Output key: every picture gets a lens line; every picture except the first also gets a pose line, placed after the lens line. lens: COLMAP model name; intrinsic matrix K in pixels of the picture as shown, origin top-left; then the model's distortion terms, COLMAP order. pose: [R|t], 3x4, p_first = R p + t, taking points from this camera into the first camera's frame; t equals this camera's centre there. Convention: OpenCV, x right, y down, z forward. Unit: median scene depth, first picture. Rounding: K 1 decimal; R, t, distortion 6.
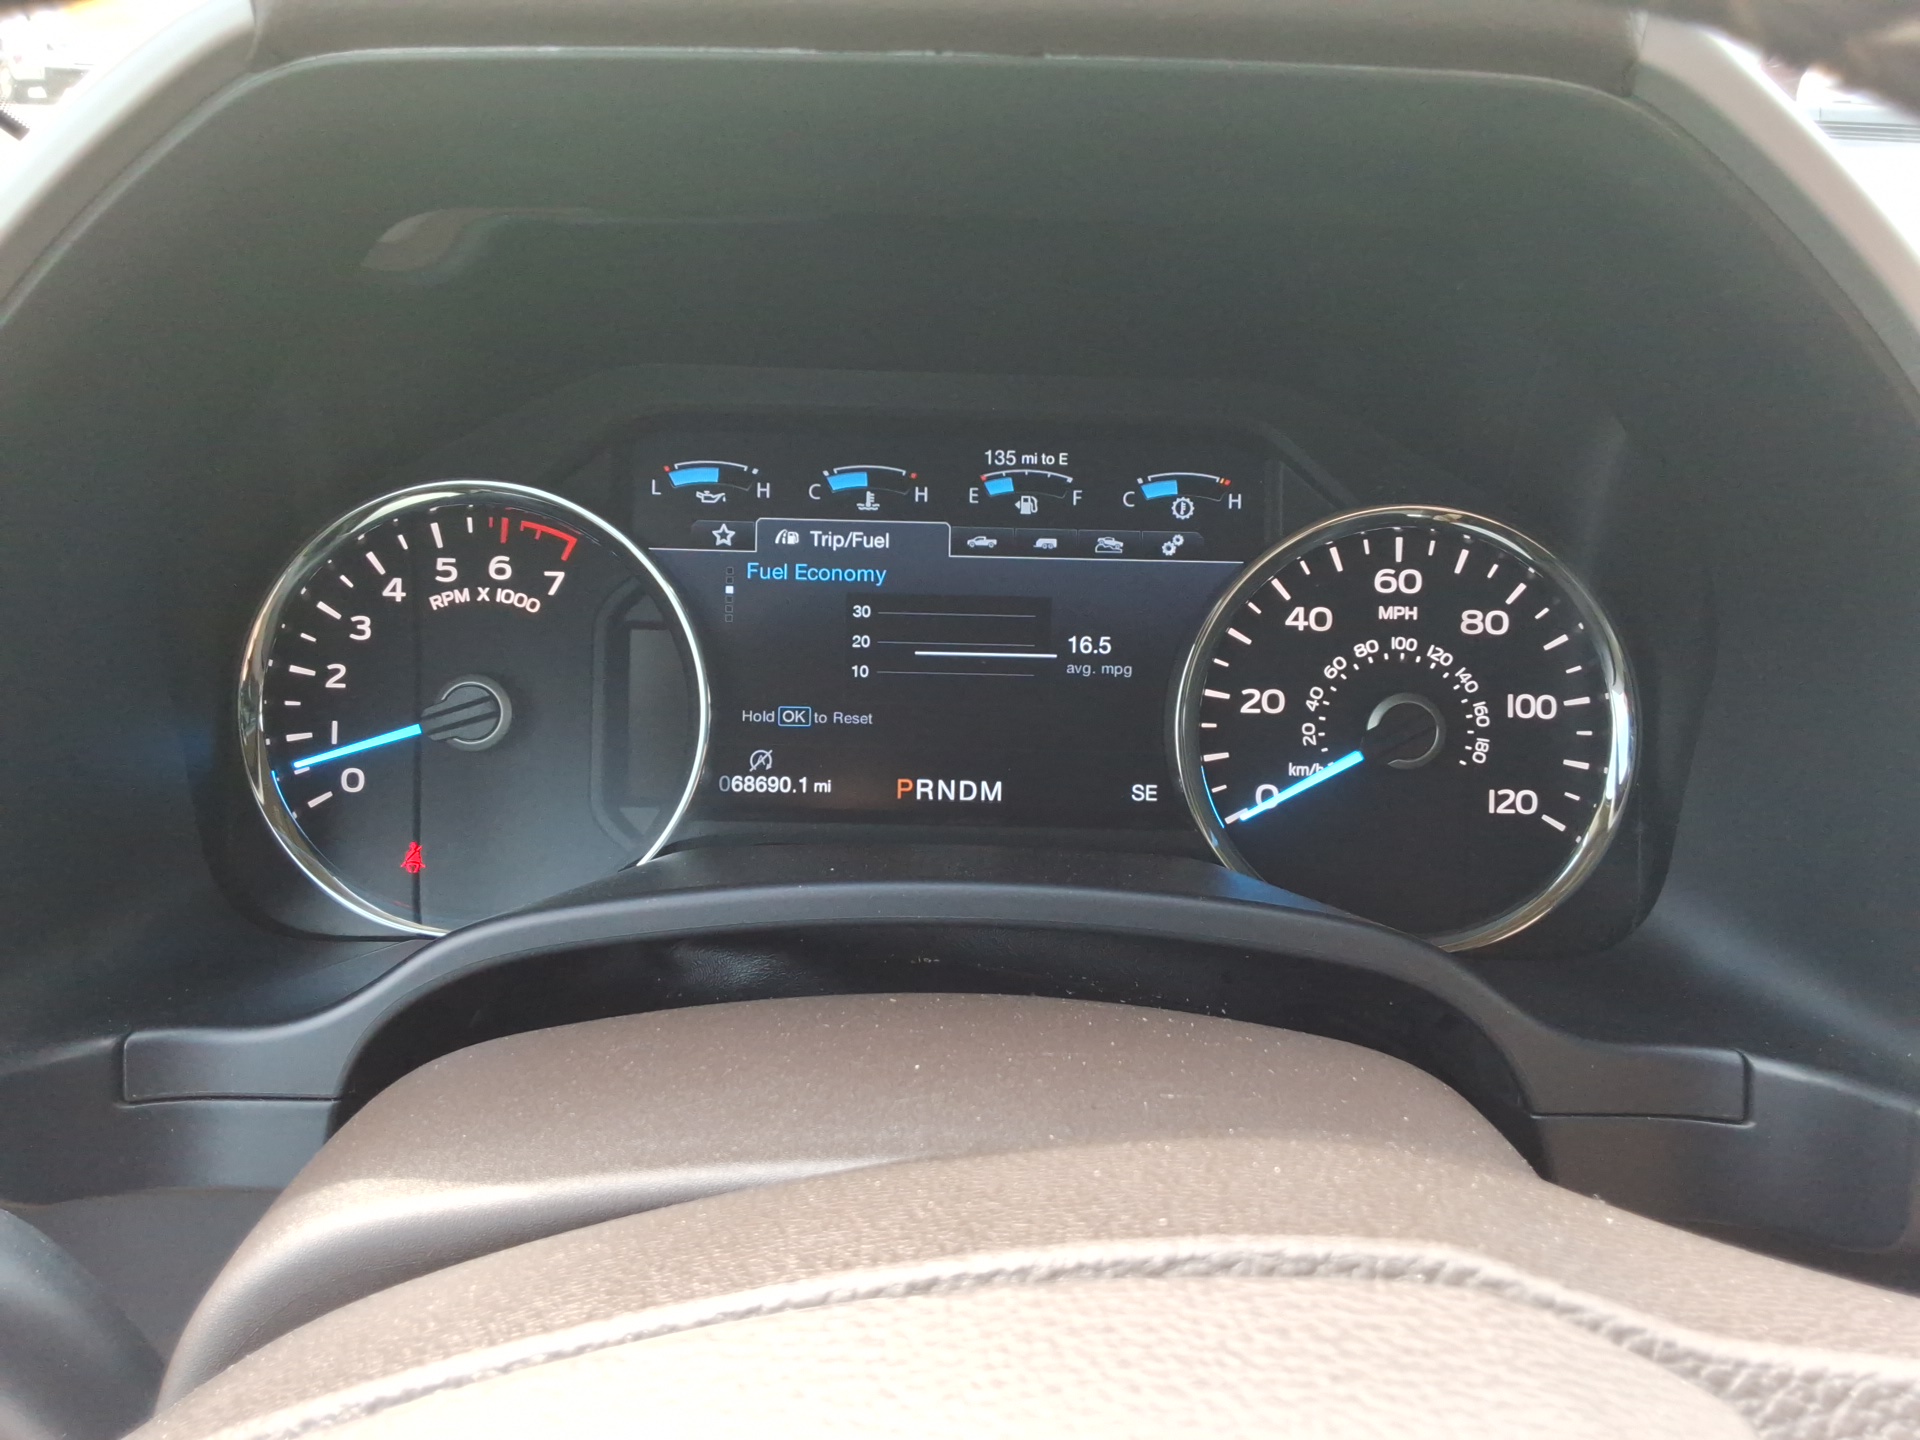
lens RADIAL K [[1530.4, 0, 971.9], [0, 1530.4, 705.5], [0, 0, 1]] dist [0.095703, -0.135957]
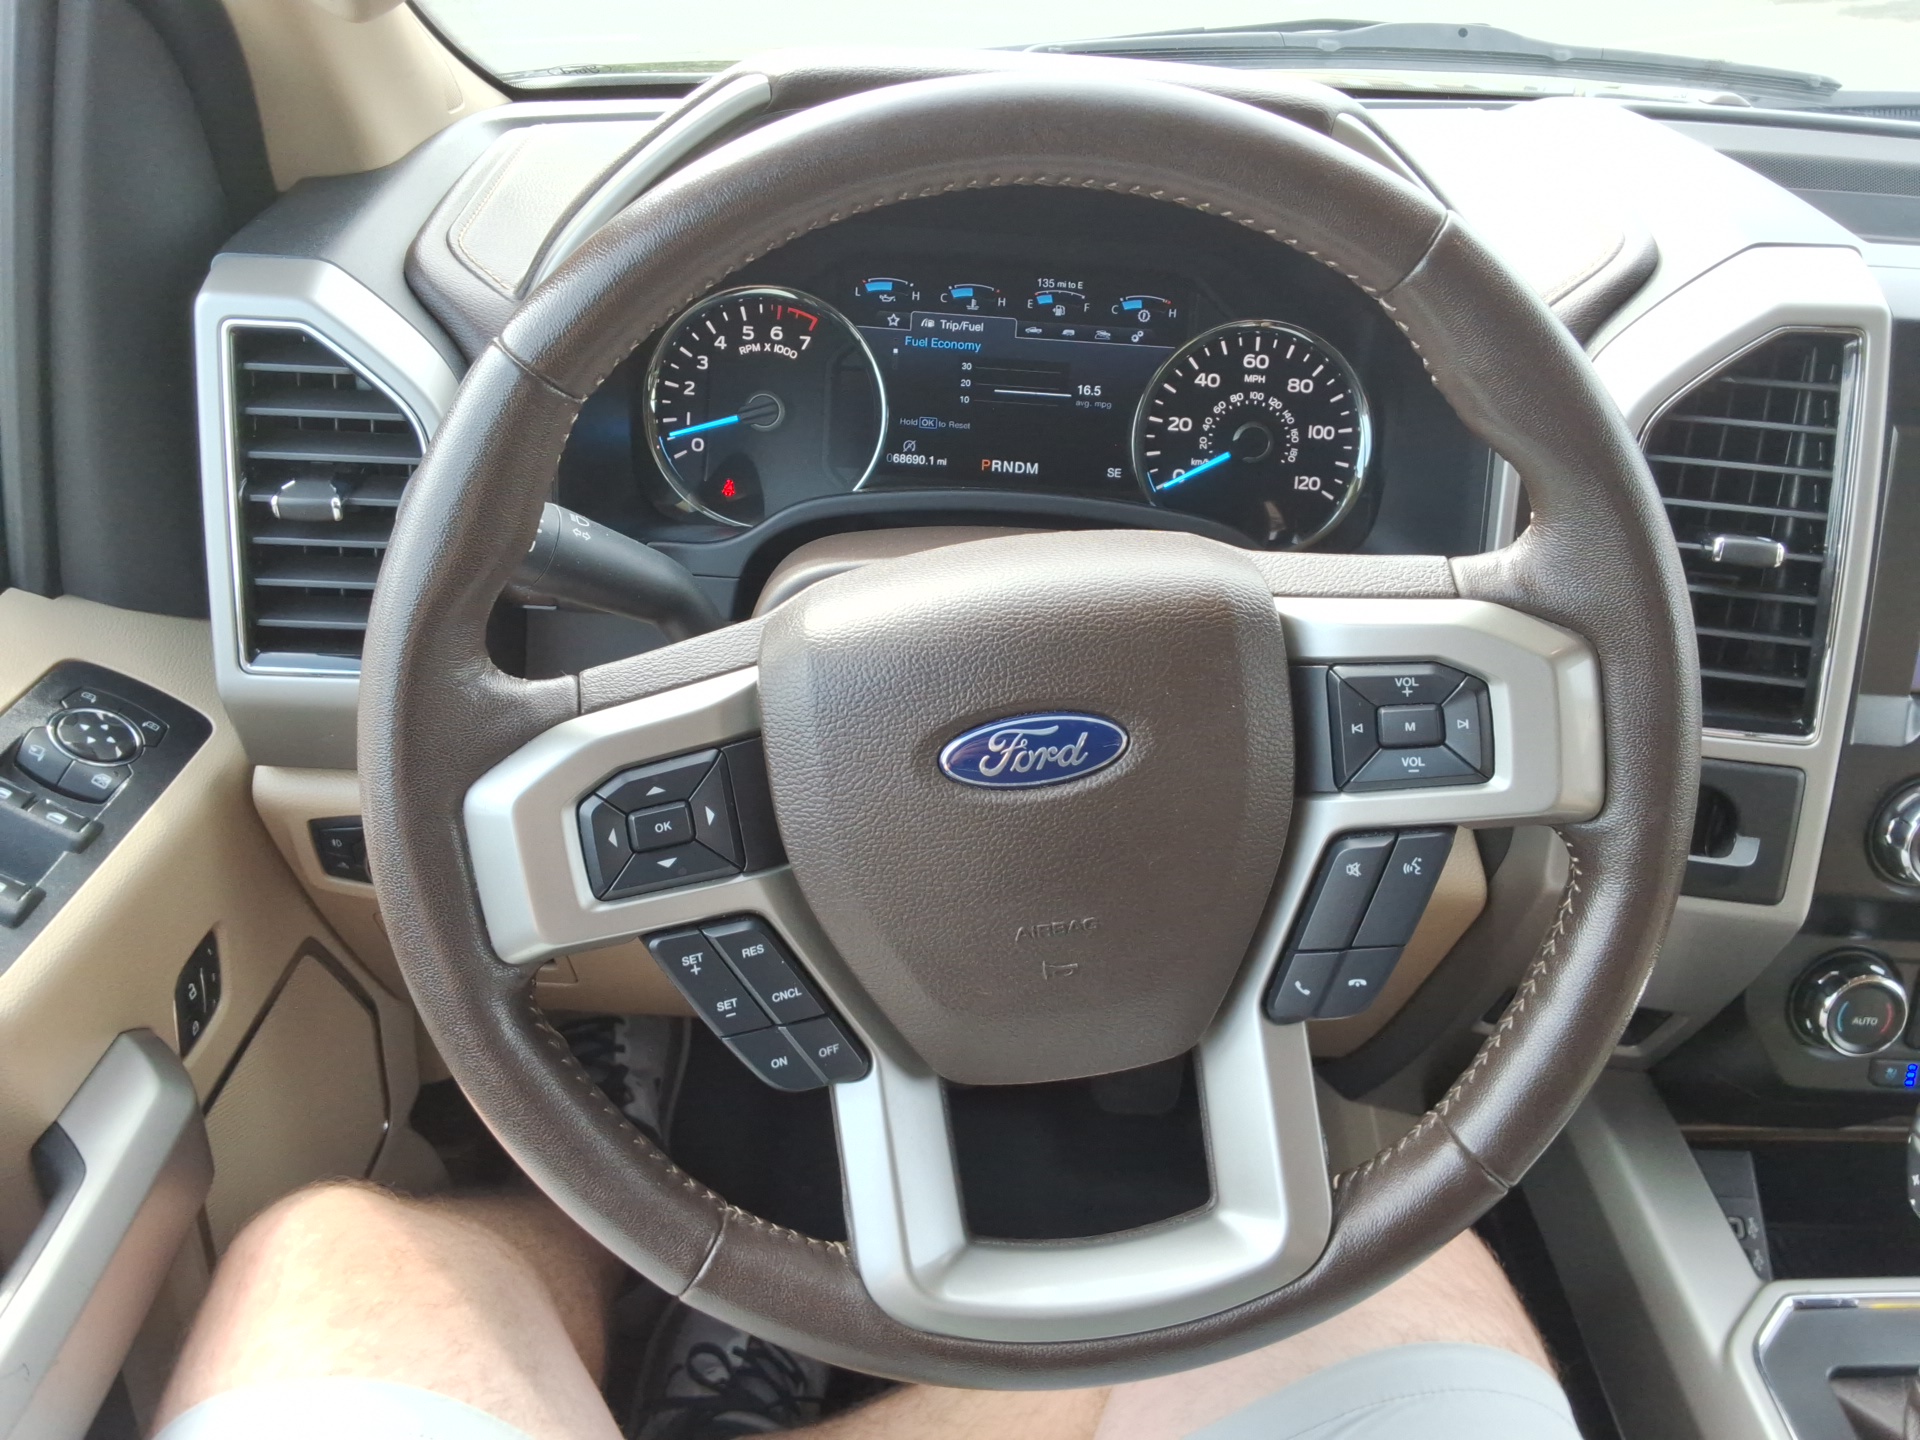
lens RADIAL K [[1530.4, 0, 976.2], [0, 1530.4, 710.0], [0, 0, 1]] dist [0.095703, -0.135957]
pose [[0.999006, 0.038625, 0.022269, -0.086557], [-0.041220, 0.990497, 0.131213, 0.106138], [-0.016989, -0.132000, 0.991104, -0.895631]]
